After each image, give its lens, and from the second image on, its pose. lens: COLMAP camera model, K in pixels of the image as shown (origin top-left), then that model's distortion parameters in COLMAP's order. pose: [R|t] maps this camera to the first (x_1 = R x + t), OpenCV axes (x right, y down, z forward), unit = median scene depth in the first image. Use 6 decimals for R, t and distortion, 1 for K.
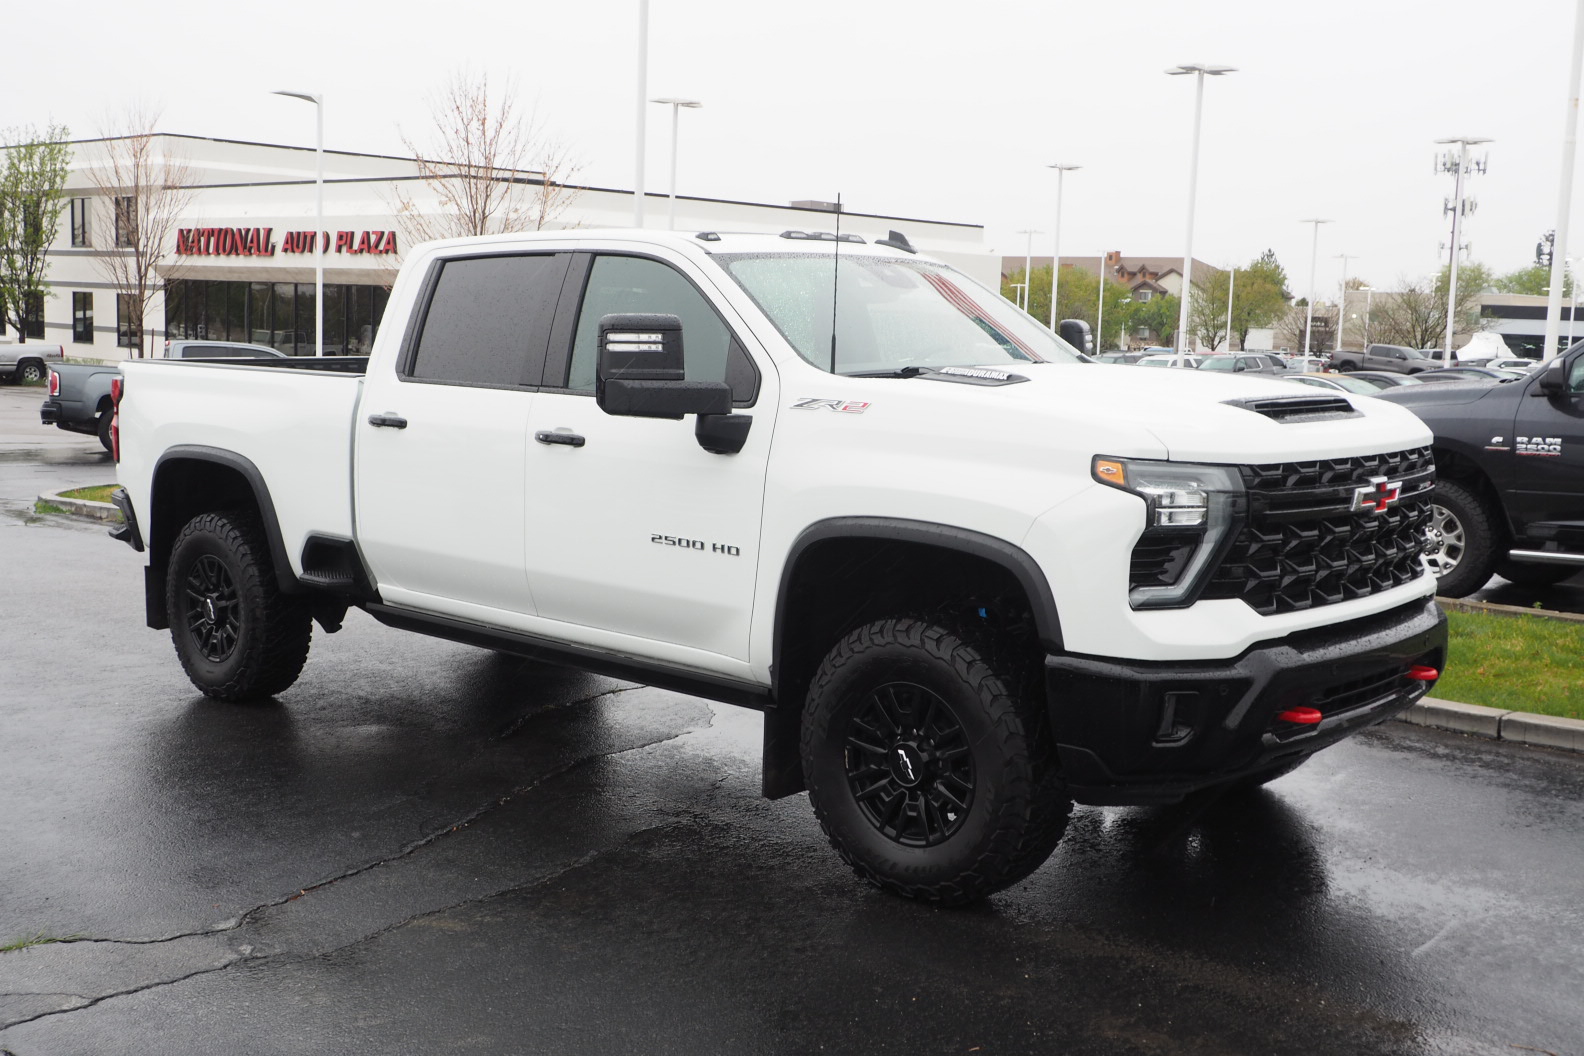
lens RADIAL K [[1724.4, 0, 791.5], [0, 1724.4, 531.5], [0, 0, 1]] dist [-0.028368, -0.042641]
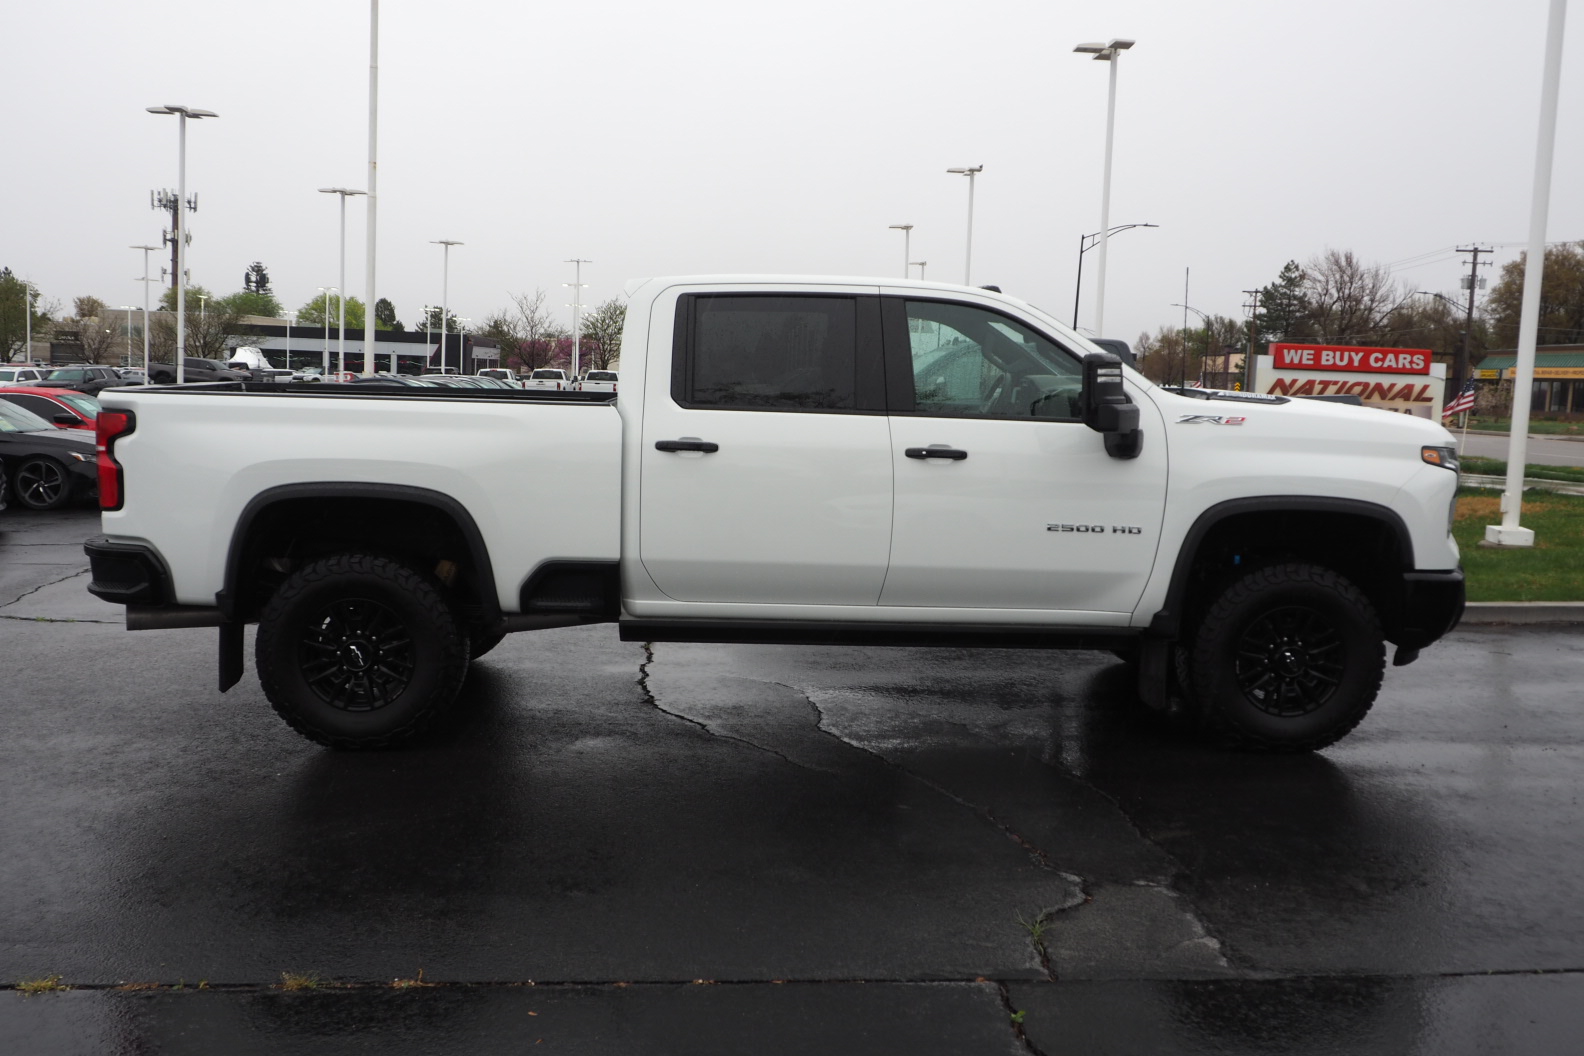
lens RADIAL K [[1434.7, 0, 791.8], [0, 1434.7, 554.2], [0, 0, 1]] dist [0.000422, 0.005867]
pose [[0.703054, -0.091094, 0.705278, -0.736393], [0.070989, 0.995798, 0.057852, -0.039532], [-0.707585, 0.009394, 0.706566, 0.290475]]
